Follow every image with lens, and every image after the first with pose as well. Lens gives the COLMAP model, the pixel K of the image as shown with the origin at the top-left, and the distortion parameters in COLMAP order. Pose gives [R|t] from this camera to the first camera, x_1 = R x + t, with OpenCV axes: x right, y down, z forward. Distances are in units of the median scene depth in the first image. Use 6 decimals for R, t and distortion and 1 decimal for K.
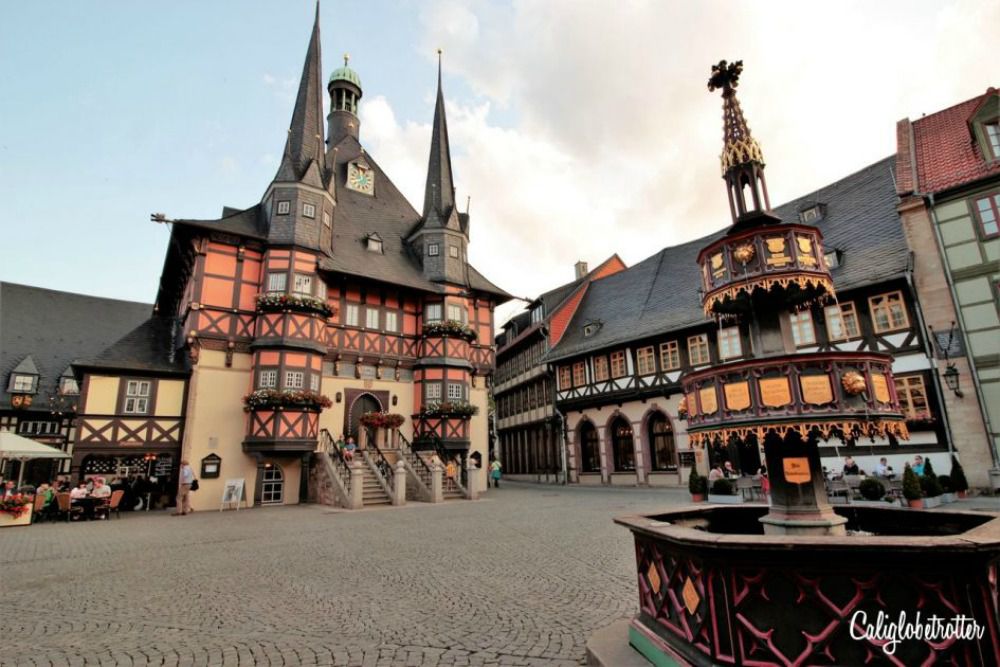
lens RADIAL K [[484.4, 0, 500.0], [0, 484.4, 333.5], [0, 0, 1]] dist [-0.003990, -0.000014]
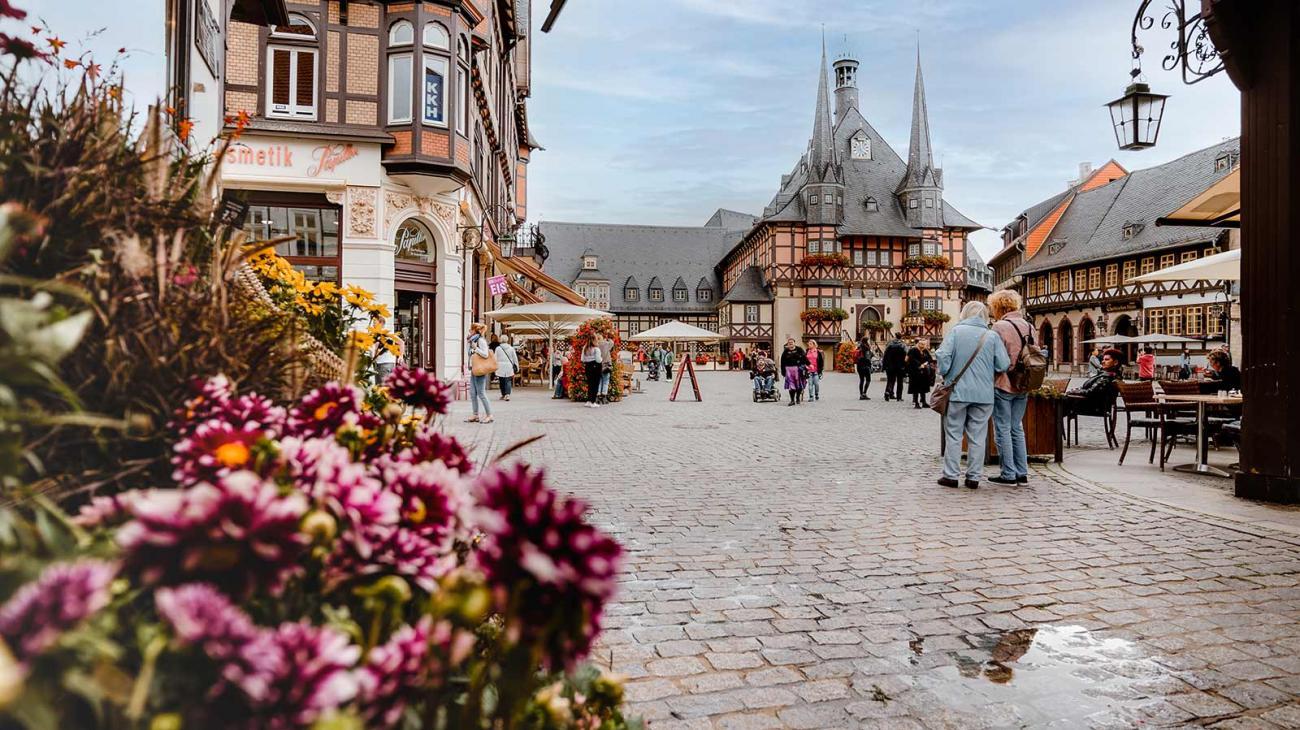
lens RADIAL K [[833.9, 0, 650.0], [0, 833.9, 365.0], [0, 0, 1]] dist [-0.005318, 0.000013]
pose [[0.844127, 0.038906, -0.534730, 0.551440], [0.107746, 0.964706, 0.240279, -0.403488], [0.525205, -0.260441, 0.810142, -1.544497]]
